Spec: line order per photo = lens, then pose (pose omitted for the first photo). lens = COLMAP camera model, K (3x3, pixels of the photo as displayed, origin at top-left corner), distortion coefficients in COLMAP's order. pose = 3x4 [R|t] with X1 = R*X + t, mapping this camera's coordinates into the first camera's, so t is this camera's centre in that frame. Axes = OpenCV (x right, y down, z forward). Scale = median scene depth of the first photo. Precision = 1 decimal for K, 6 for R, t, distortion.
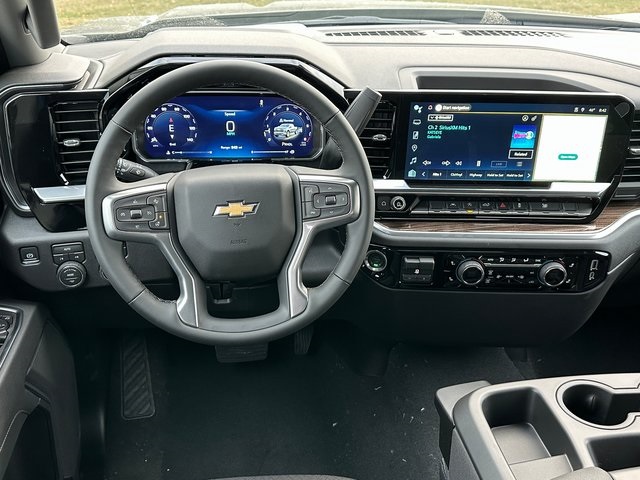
lens RADIAL K [[678.7, 0, 313.5], [0, 678.7, 258.2], [0, 0, 1]] dist [0.039930, 0.000000]
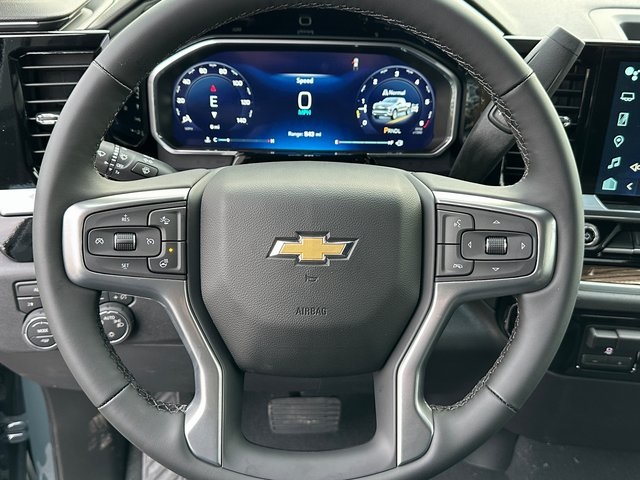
lens RADIAL K [[678.7, 0, 321.3], [0, 678.7, 240.0], [0, 0, 1]] dist [0.039930, 0.000000]
pose [[0.995531, 0.043086, -0.084037, -0.050272], [-0.045689, 0.998526, -0.029294, -0.048413], [0.082651, 0.033003, 0.996032, 0.394866]]
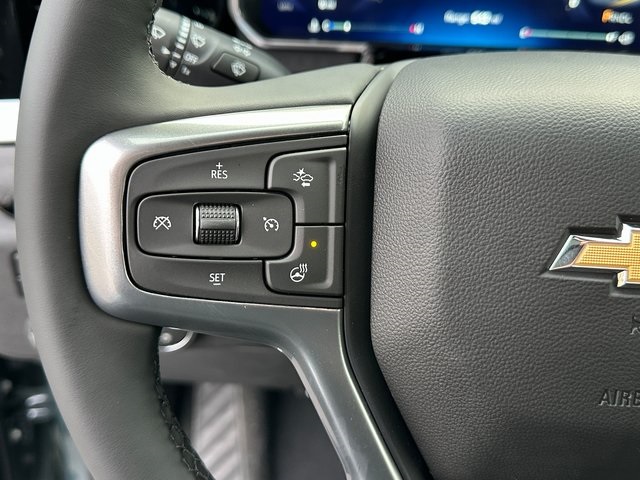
lens RADIAL K [[678.7, 0, 295.1], [0, 678.7, 241.7], [0, 0, 1]] dist [0.039930, 0.000000]
pose [[0.983555, 0.093232, -0.154684, -0.162818], [-0.079131, 0.992332, 0.094951, -0.070184], [0.162350, -0.081150, 0.983391, 0.638619]]
